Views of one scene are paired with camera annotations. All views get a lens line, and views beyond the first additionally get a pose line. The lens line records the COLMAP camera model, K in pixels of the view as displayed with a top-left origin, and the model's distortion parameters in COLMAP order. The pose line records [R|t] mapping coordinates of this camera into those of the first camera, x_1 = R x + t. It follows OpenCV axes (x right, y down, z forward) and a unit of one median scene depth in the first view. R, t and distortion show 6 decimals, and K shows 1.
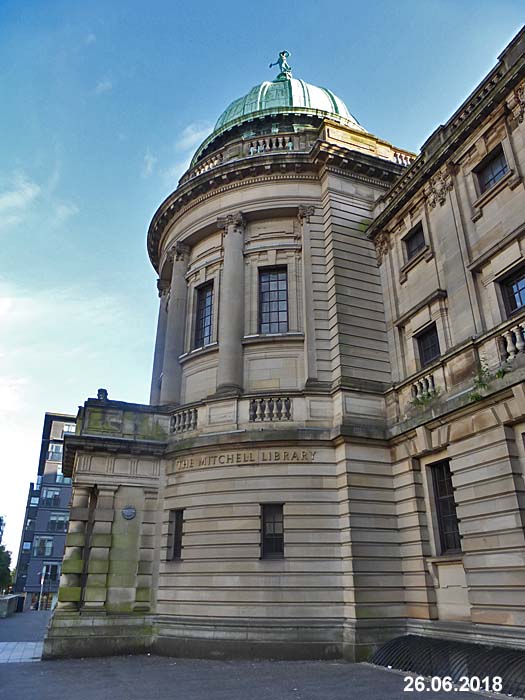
lens RADIAL K [[510.5, 0, 262.5], [0, 510.5, 350.0], [0, 0, 1]] dist [-0.028087, 0.005293]
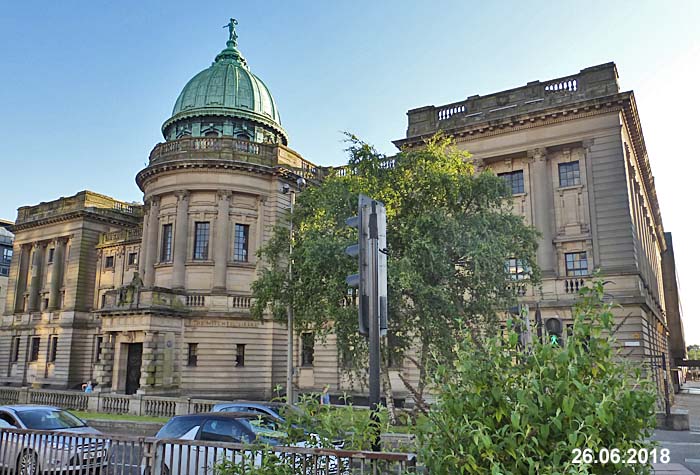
lens RADIAL K [[573.5, 0, 350.0], [0, 573.5, 237.5], [0, 0, 1]] dist [-0.005608, -0.001692]
pose [[0.781400, 0.139225, 0.608301, -1.223038], [-0.267479, 0.955432, 0.124918, -0.616343], [-0.563798, -0.260318, 0.783815, -1.203865]]
